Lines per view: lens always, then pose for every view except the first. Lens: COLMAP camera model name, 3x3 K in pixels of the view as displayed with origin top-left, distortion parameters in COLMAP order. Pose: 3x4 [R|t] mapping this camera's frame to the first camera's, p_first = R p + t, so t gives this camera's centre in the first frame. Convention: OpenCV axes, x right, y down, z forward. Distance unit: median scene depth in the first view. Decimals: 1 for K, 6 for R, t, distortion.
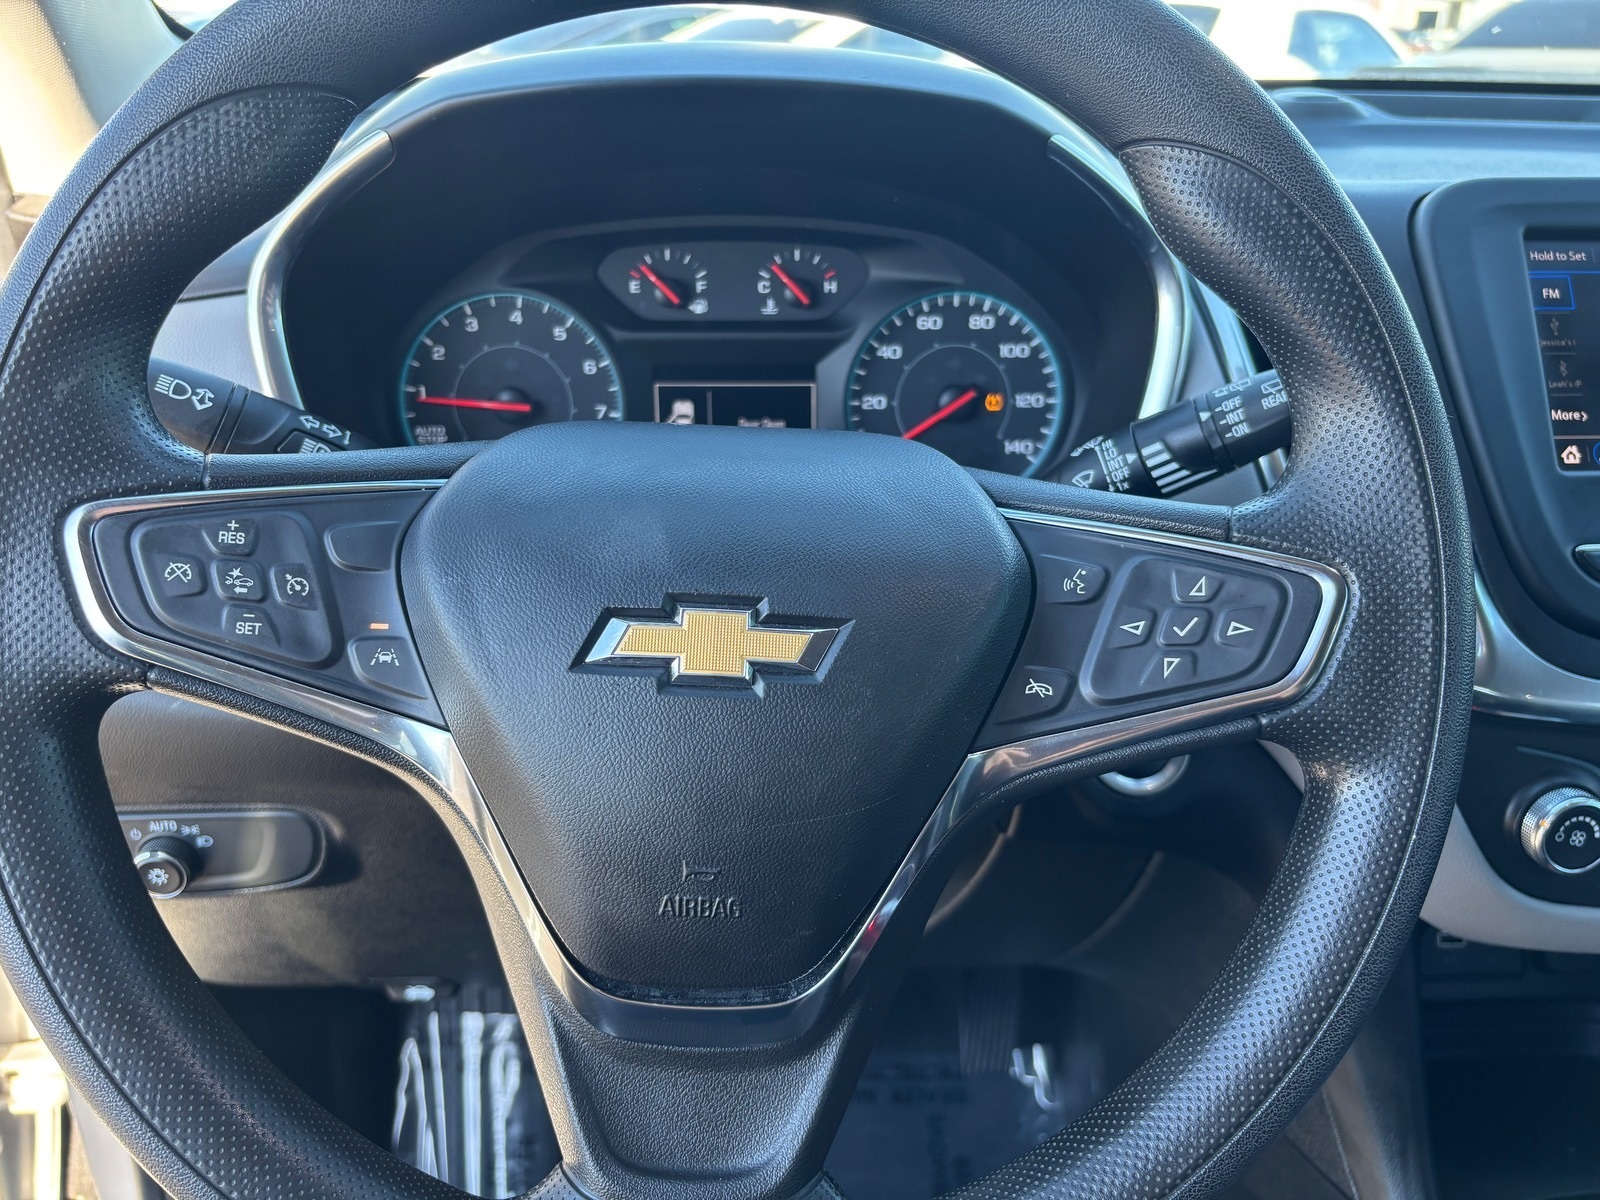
lens RADIAL K [[1229.4, 0, 806.5], [0, 1229.4, 608.0], [0, 0, 1]] dist [0.018517, -0.029972]
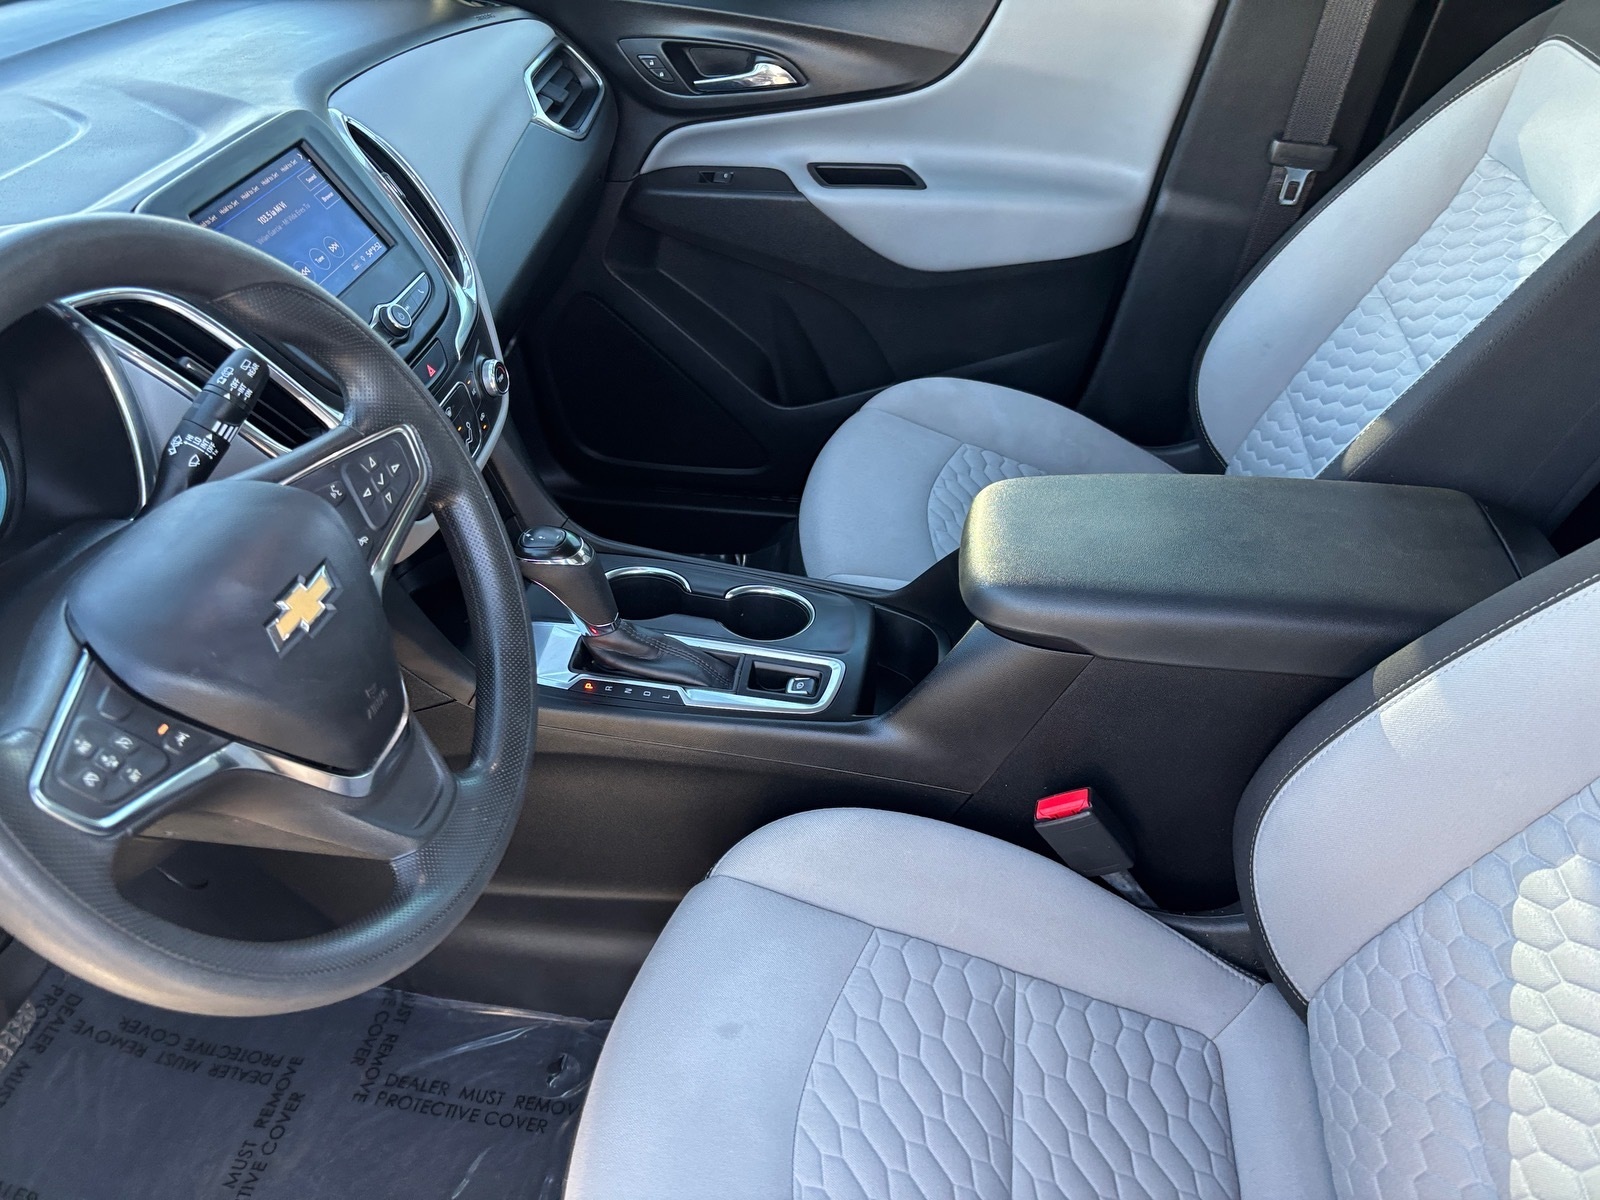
lens RADIAL K [[1239.1, 0, 807.7], [0, 1239.1, 610.3], [0, 0, 1]] dist [-0.005356, 0.002828]
pose [[0.193063, -0.608658, 0.769586, -1.425335], [0.417441, 0.760769, 0.496963, -0.603160], [-0.887958, 0.225312, 0.400955, -0.527305]]
